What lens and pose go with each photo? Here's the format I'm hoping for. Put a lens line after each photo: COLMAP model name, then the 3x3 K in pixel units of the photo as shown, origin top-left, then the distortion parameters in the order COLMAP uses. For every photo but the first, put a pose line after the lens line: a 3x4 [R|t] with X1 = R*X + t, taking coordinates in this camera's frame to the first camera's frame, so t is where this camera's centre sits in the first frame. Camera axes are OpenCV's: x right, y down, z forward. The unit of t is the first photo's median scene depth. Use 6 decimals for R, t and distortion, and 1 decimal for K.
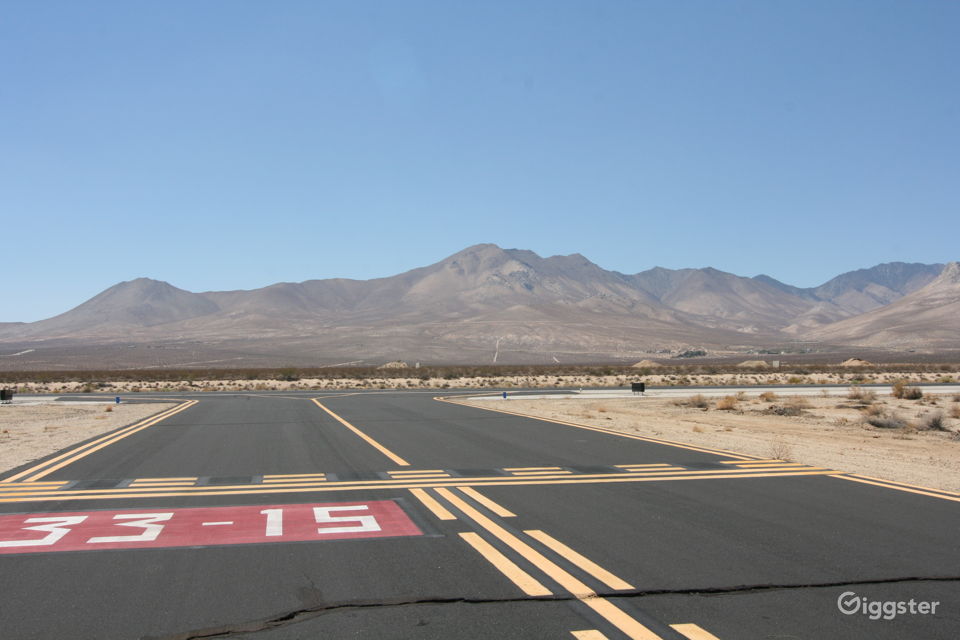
lens RADIAL K [[1005.5, 0, 482.0], [0, 1005.5, 318.6], [0, 0, 1]] dist [0.000043, 0.000000]
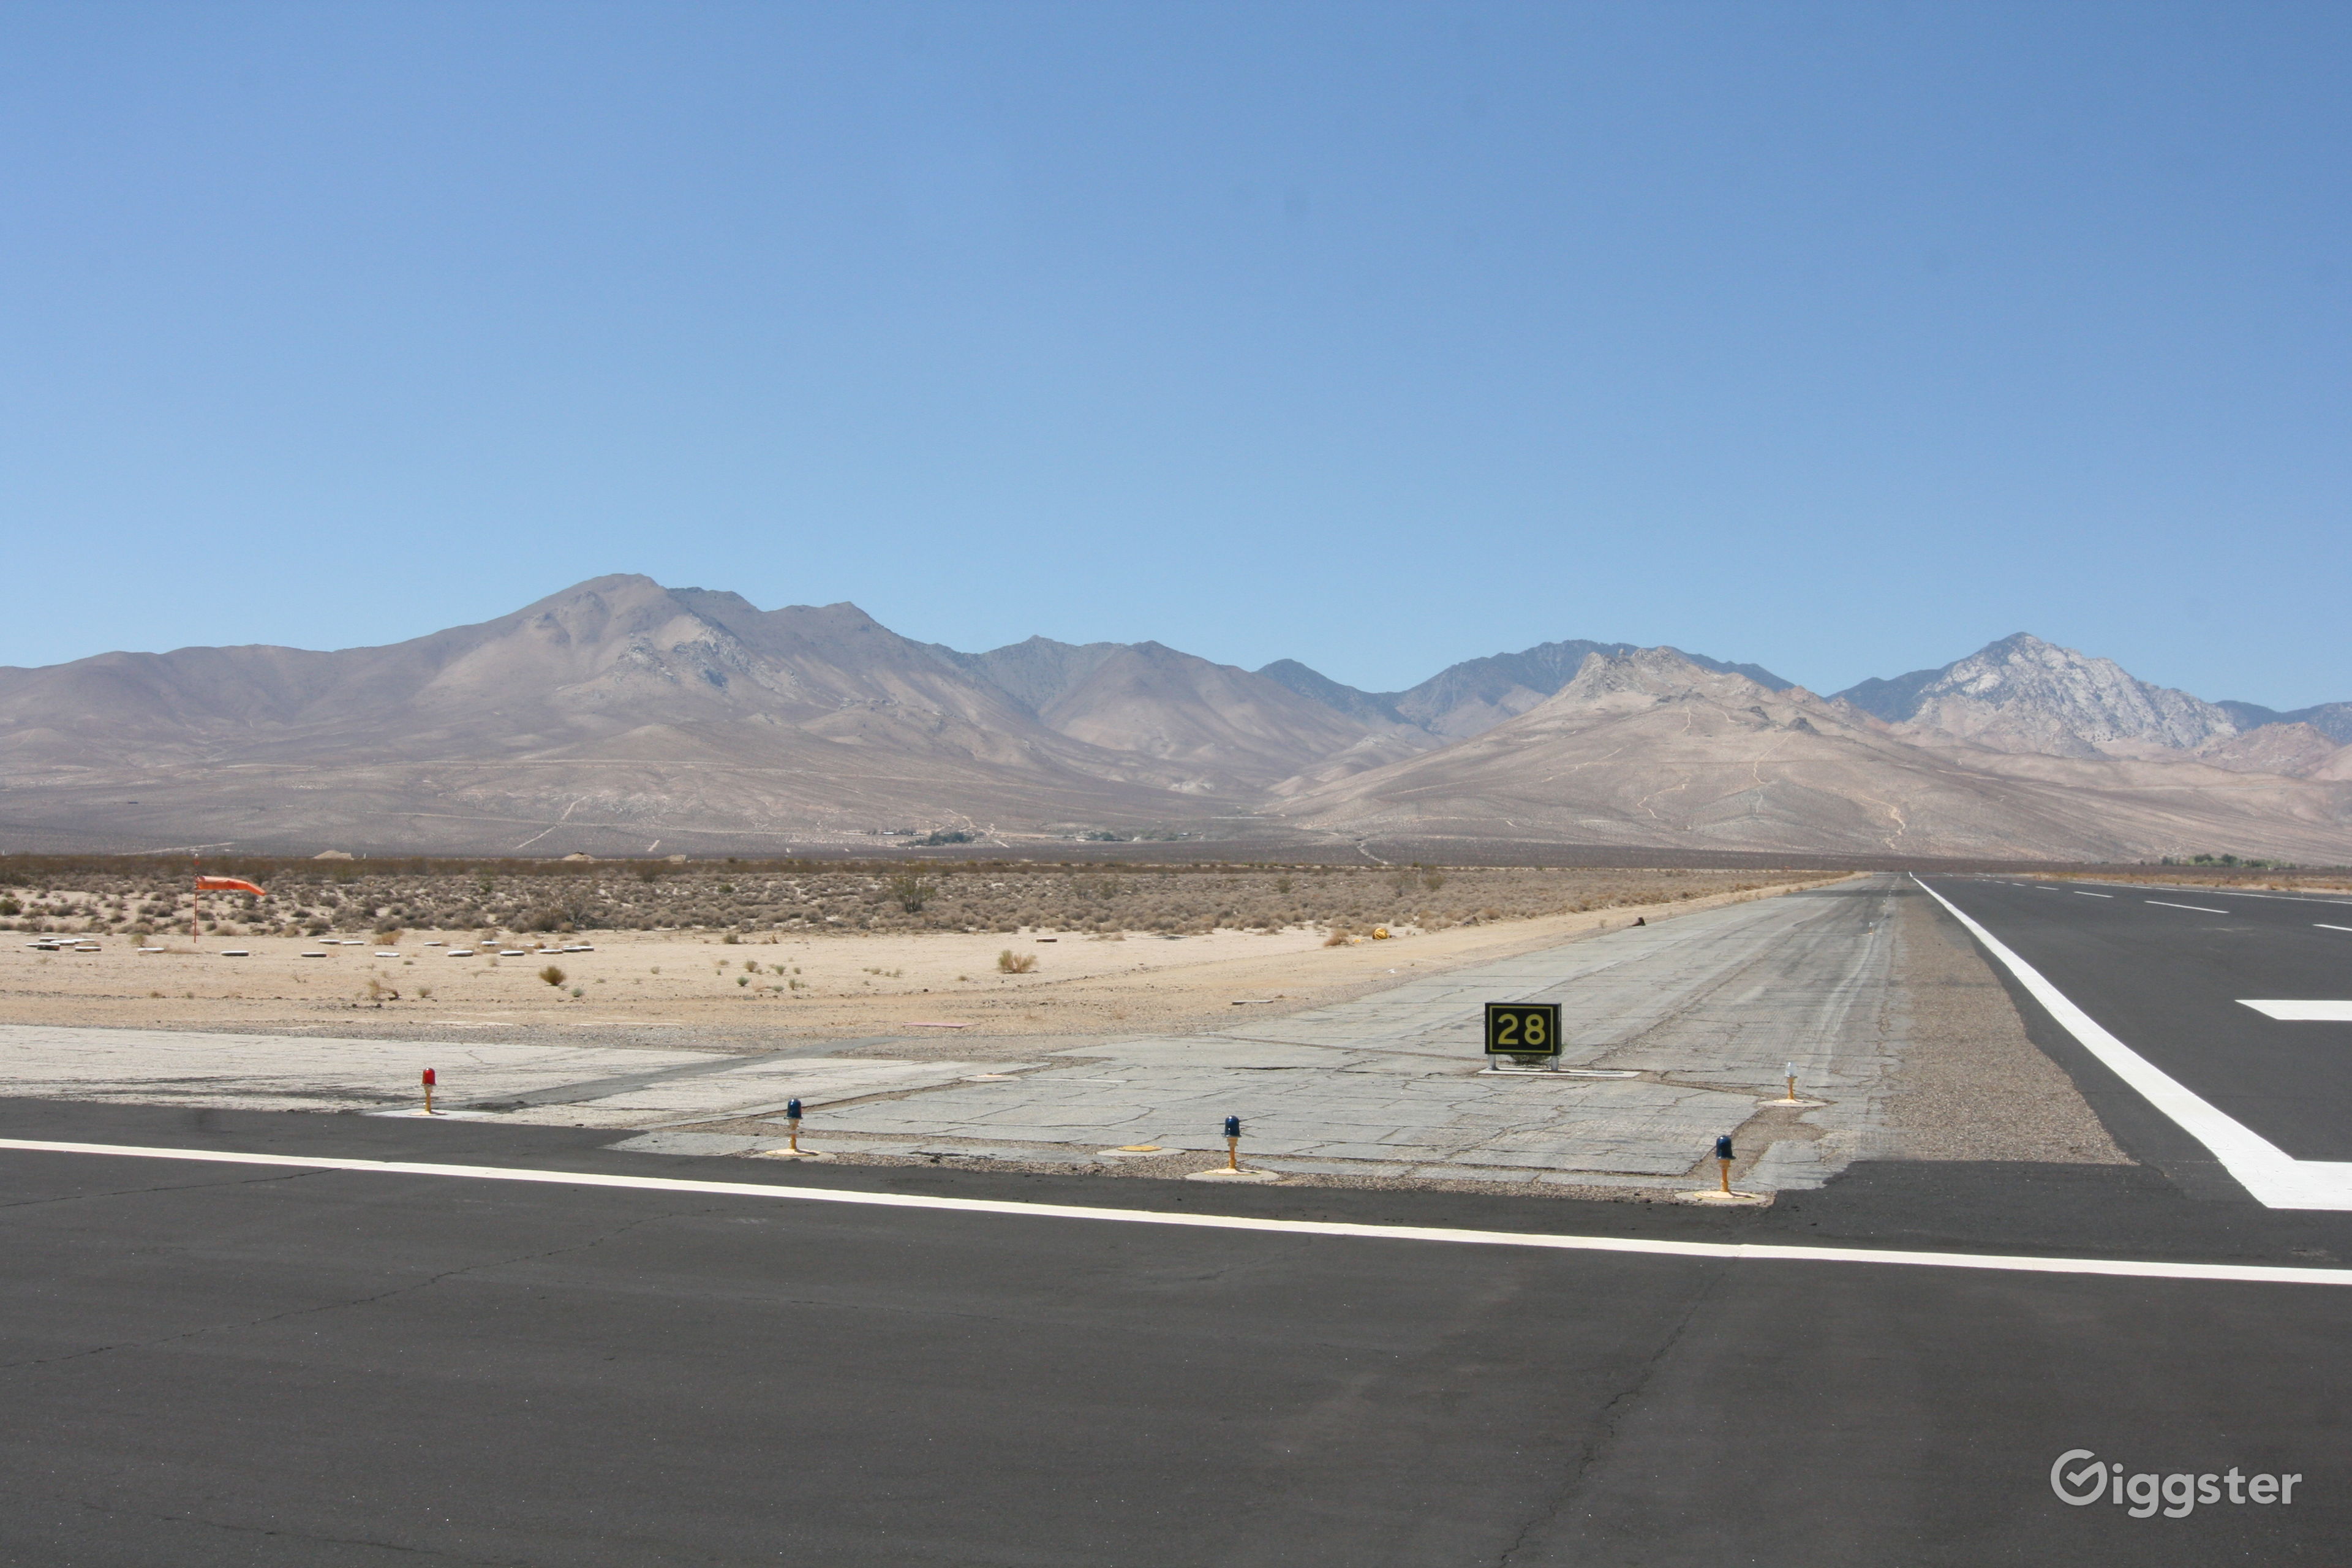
lens RADIAL K [[2463.5, 0, 1178.9], [0, 2463.5, 775.5], [0, 0, 1]] dist [0.000043, 0.000000]
pose [[0.980660, 0.019772, 0.194720, 0.037544], [-0.022179, 0.999702, 0.010190, -0.004851], [-0.194460, -0.014312, 0.980806, -0.097056]]
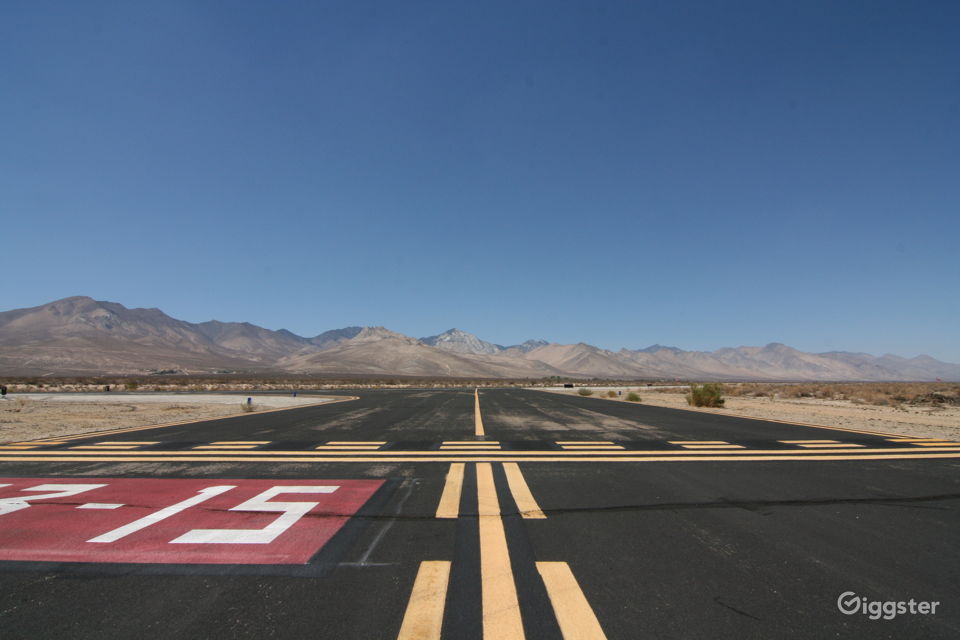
lens RADIAL K [[542.6, 0, 481.3], [0, 542.6, 314.0], [0, 0, 1]] dist [-0.008404, -0.009860]
pose [[0.829860, 0.074925, 0.552918, 0.064286], [-0.033102, 0.995809, -0.085259, 0.000392], [-0.556989, 0.052450, 0.828862, 0.015159]]
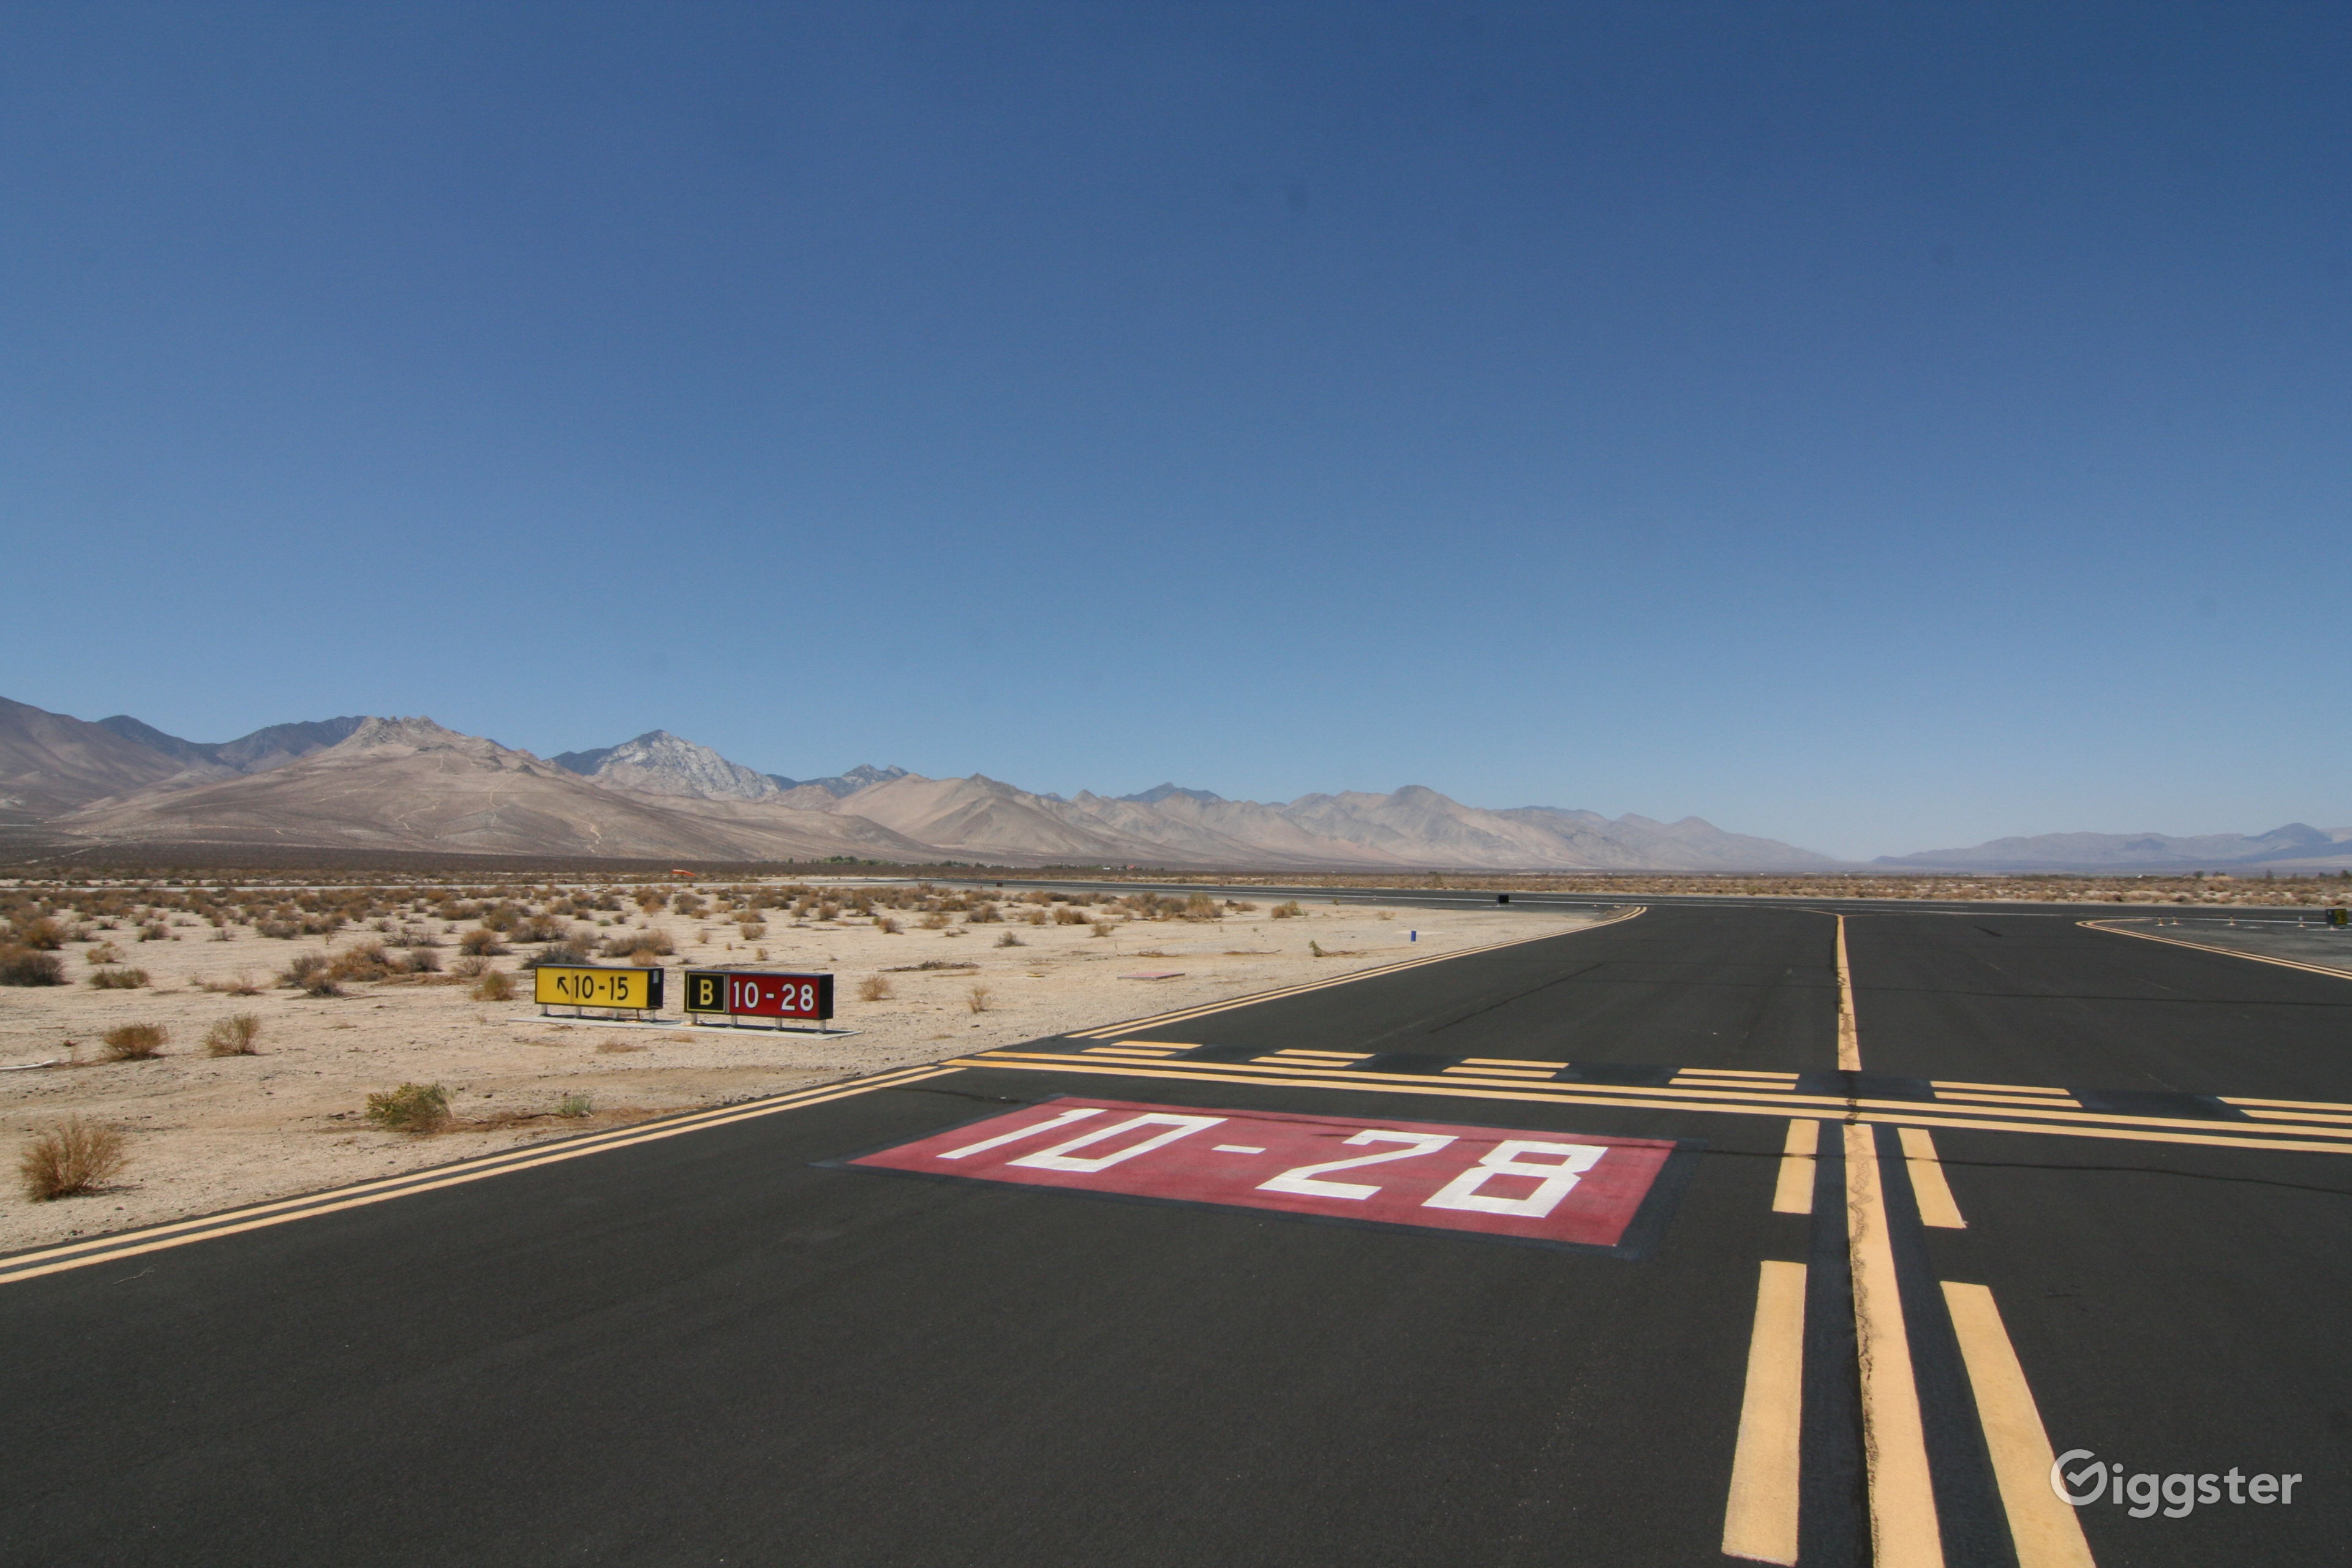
lens RADIAL K [[1329.4, 0, 1179.5], [0, 1329.4, 769.2], [0, 0, 1]] dist [-0.008404, -0.009860]
pose [[0.615971, 0.065666, 0.785027, 0.084466], [-0.043696, 0.997834, -0.049181, -0.000173], [-0.786556, -0.004008, 0.617506, 0.007639]]
